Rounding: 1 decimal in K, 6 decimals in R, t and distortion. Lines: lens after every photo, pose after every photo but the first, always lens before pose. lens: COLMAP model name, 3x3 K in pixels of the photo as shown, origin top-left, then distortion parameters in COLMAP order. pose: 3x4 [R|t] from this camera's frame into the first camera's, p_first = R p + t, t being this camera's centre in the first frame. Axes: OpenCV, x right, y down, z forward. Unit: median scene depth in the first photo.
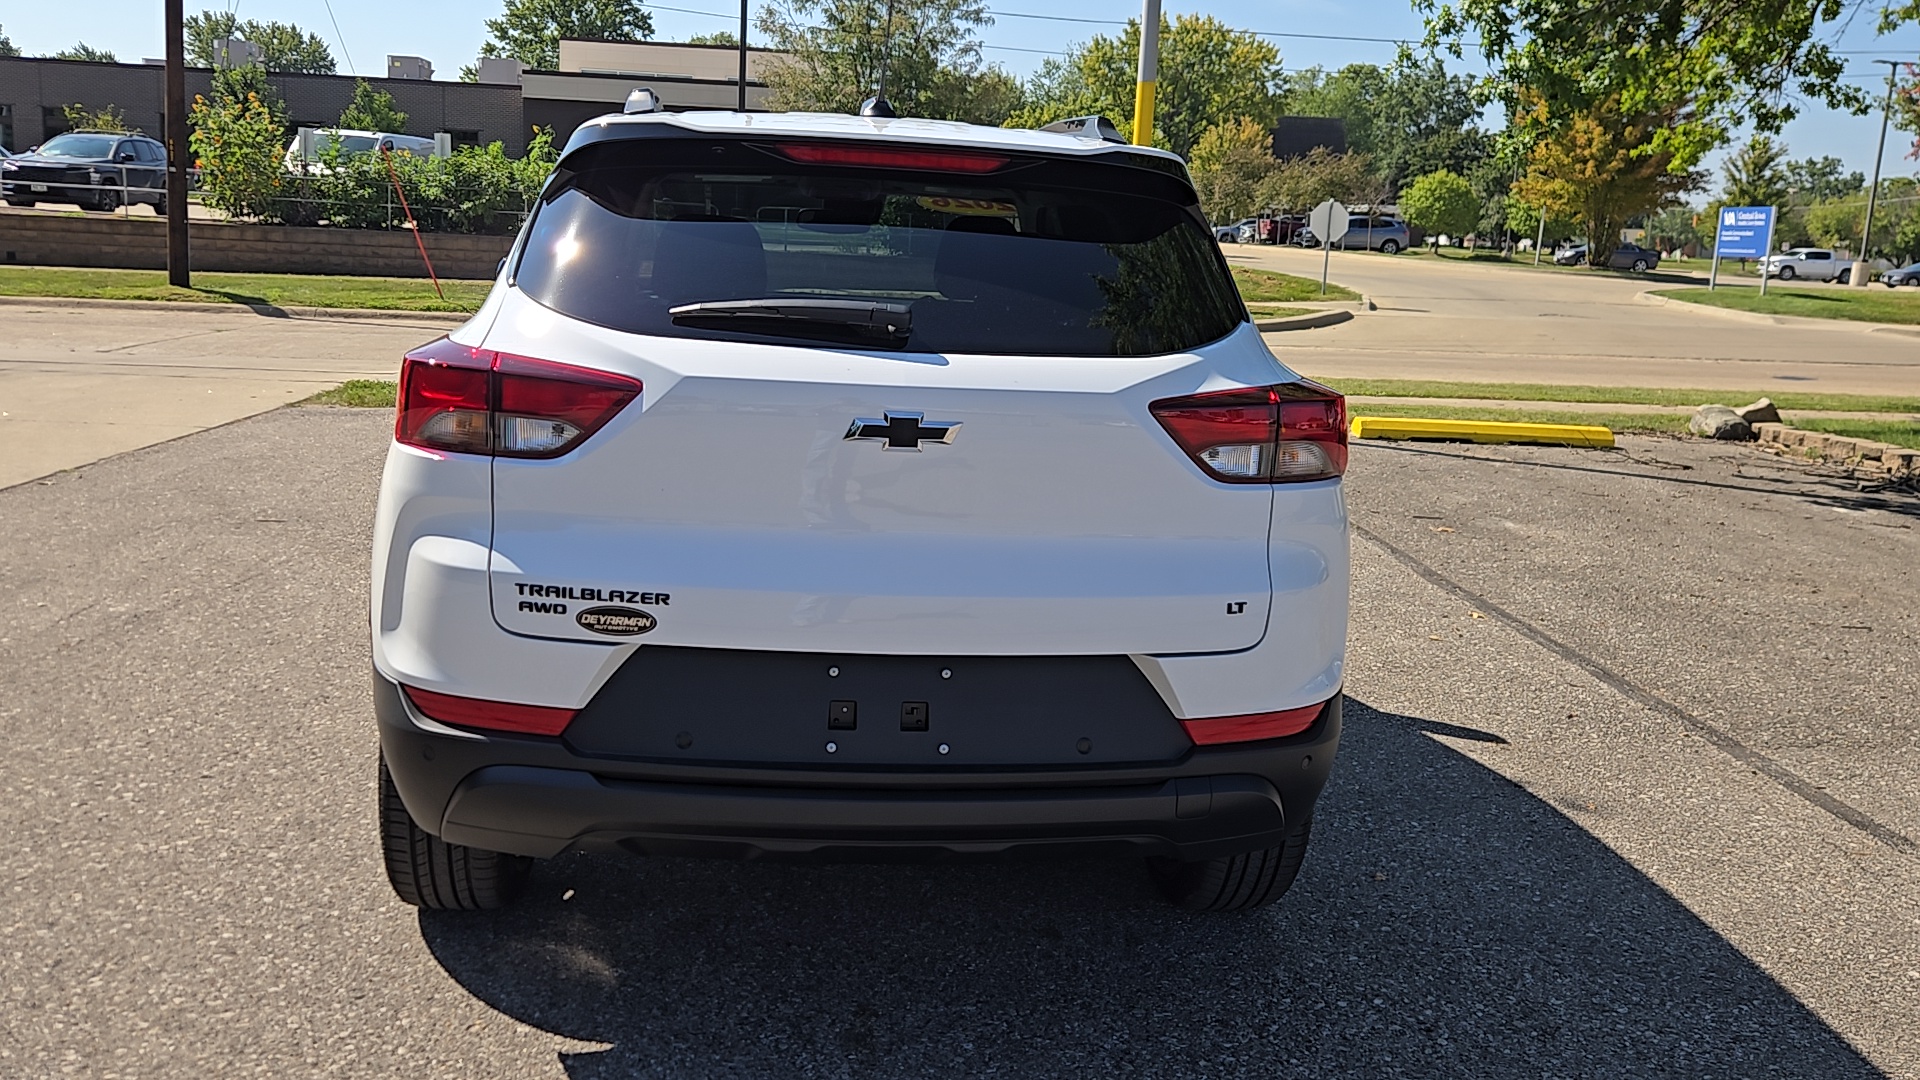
lens RADIAL K [[1600.7, 0, 951.7], [0, 1600.7, 534.8], [0, 0, 1]] dist [0.014319, -0.002714]
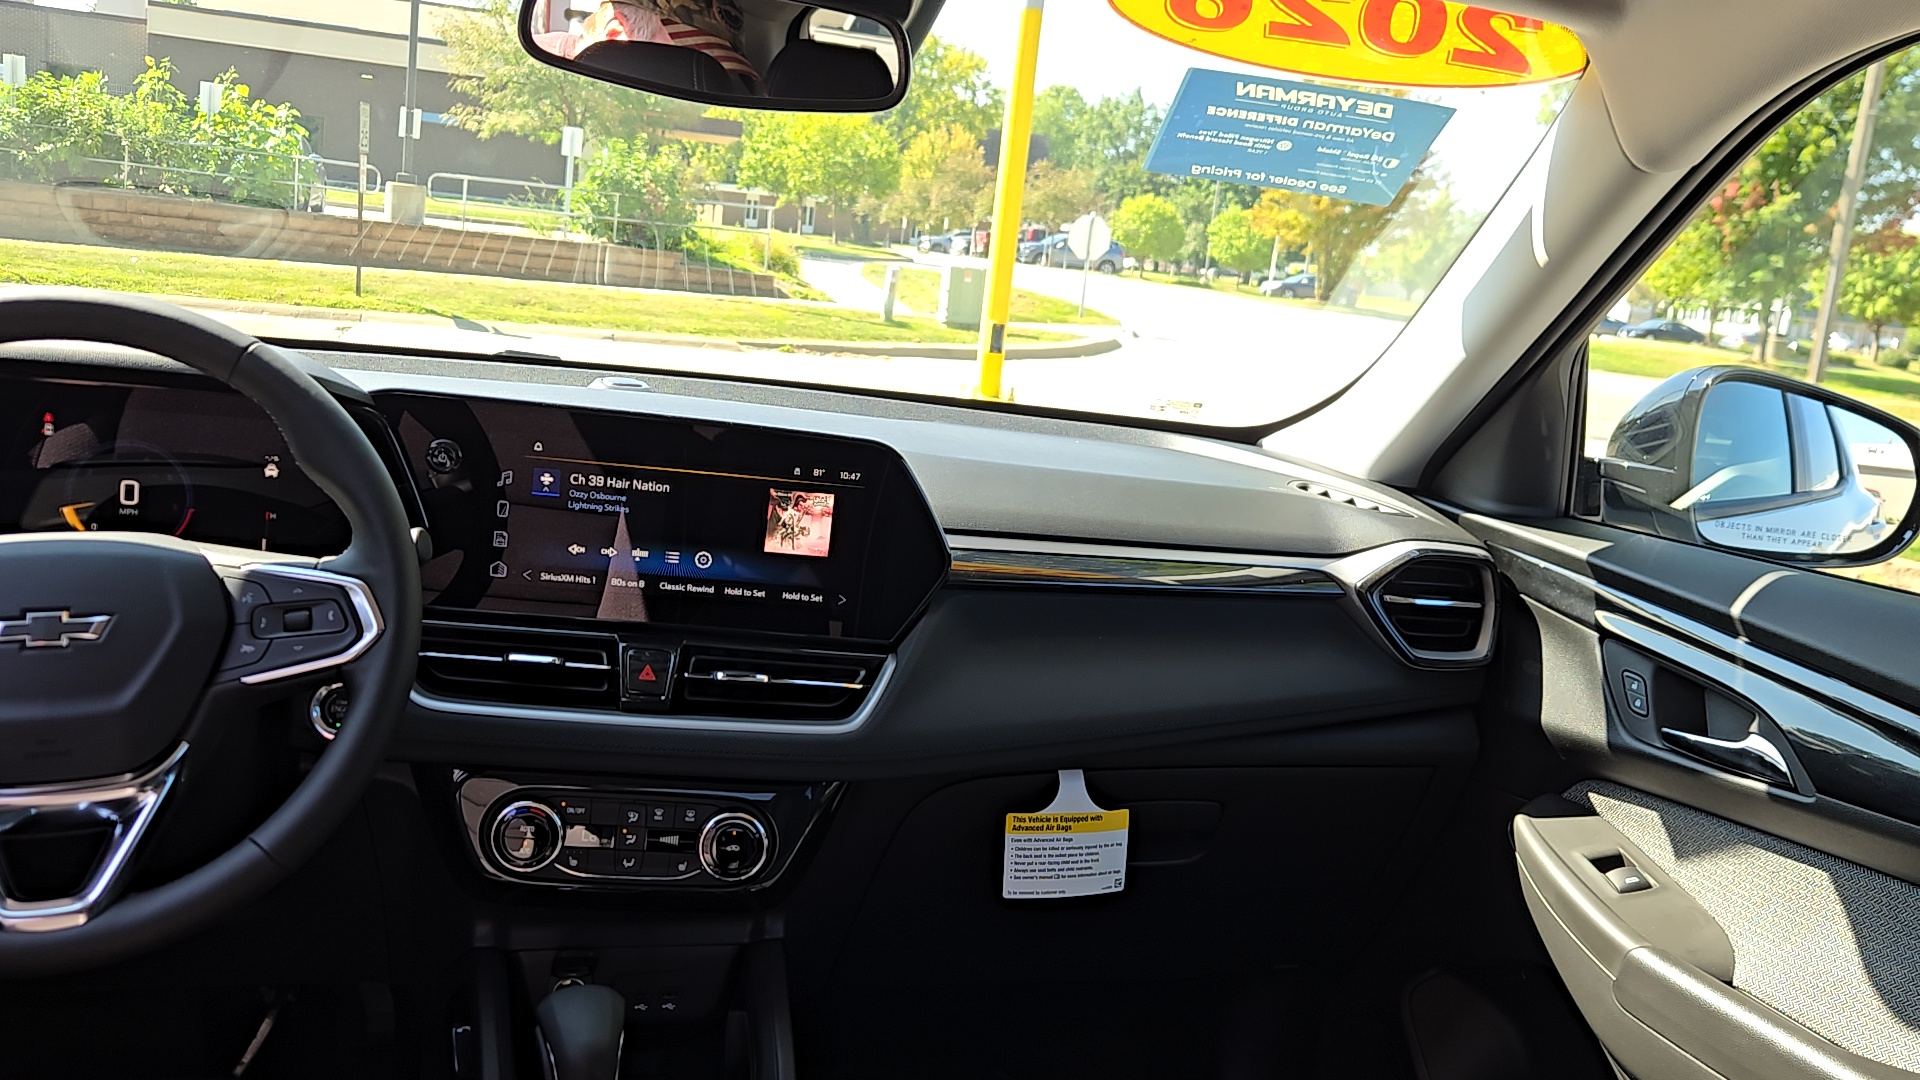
lens RADIAL K [[1624.3, 0, 960.0], [0, 1624.3, 540.0], [0, 0, 1]] dist [0.008931, 0.000900]
pose [[0.979632, 0.025232, 0.199207, -0.014196], [-0.024920, 0.999681, -0.004072, -0.018828], [-0.199247, -0.000975, 0.979949, 0.115799]]
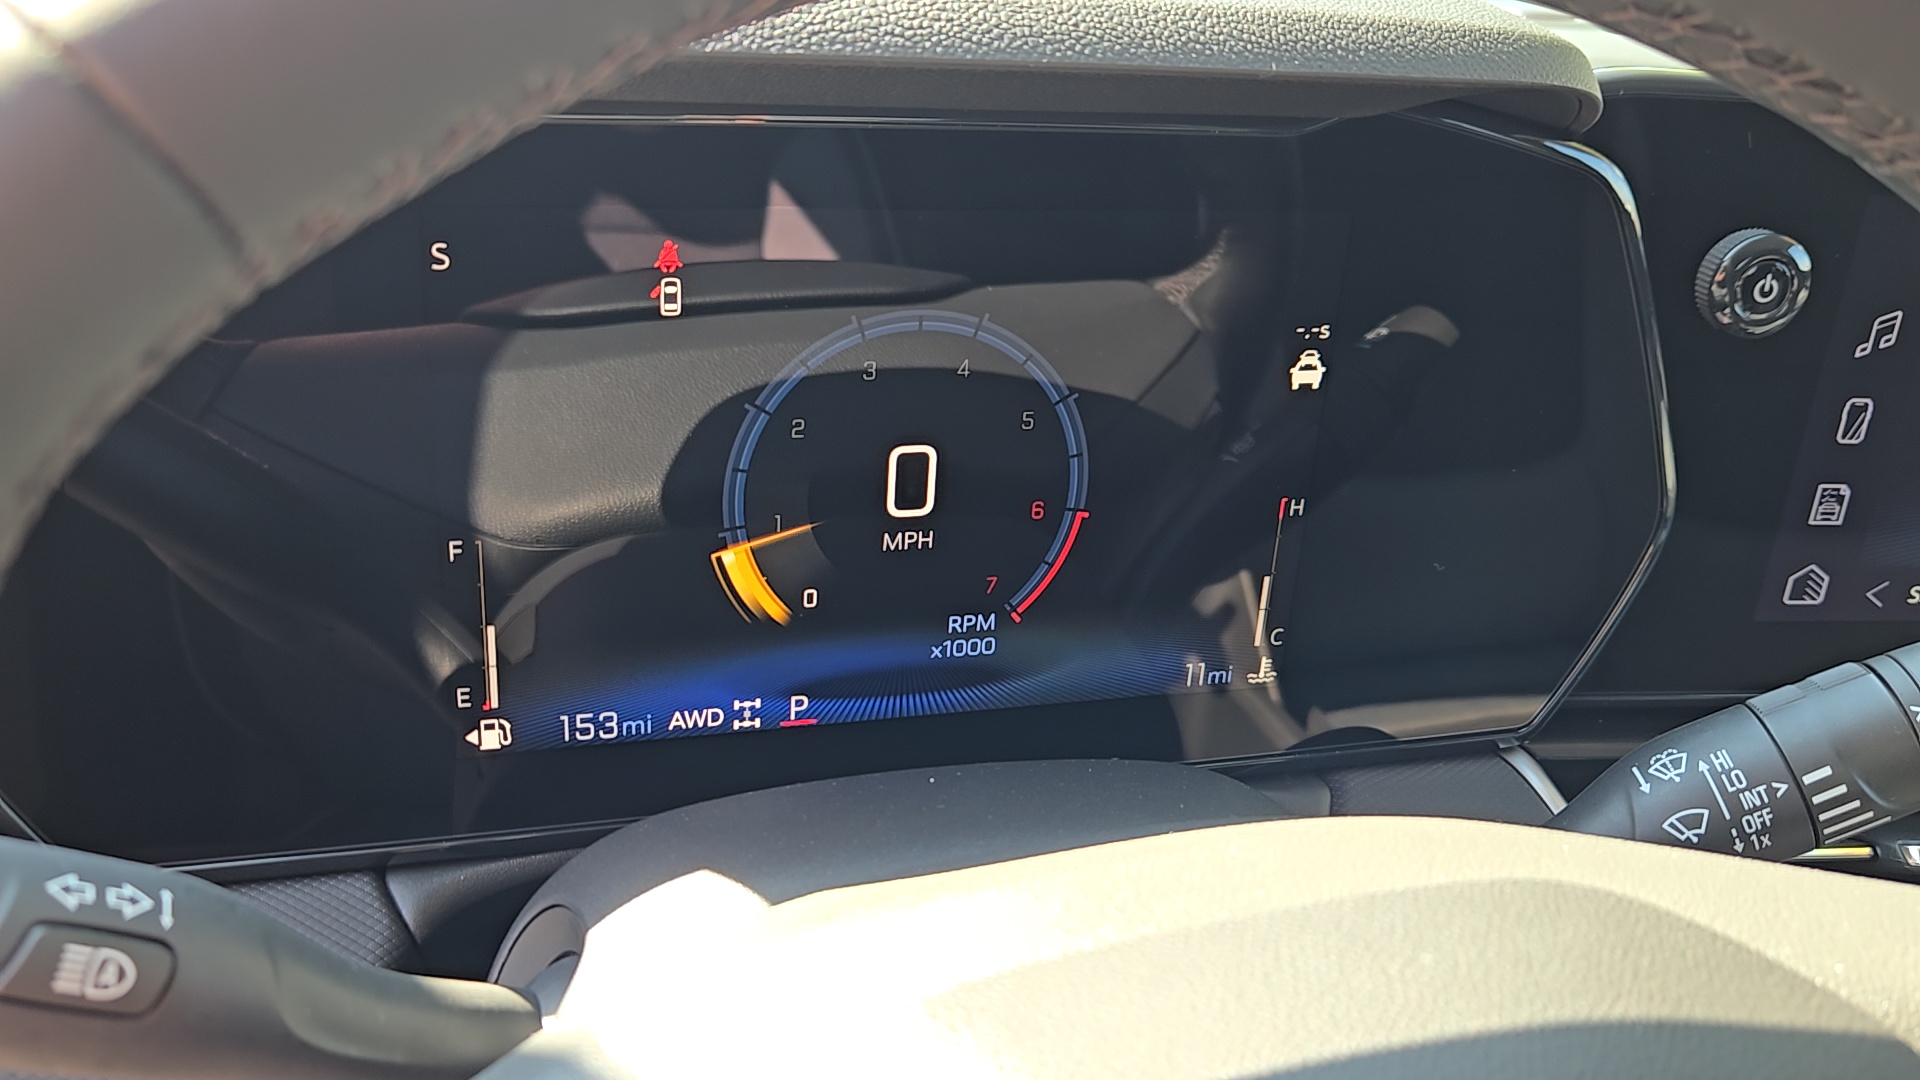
lens RADIAL K [[1624.3, 0, 960.0], [0, 1624.3, 540.0], [0, 0, 1]] dist [0.008931, 0.000900]
pose [[0.982586, -0.060790, 0.175582, -0.027290], [0.020026, 0.974110, 0.225188, -0.021770], [-0.184725, -0.217750, 0.958364, 0.145595]]
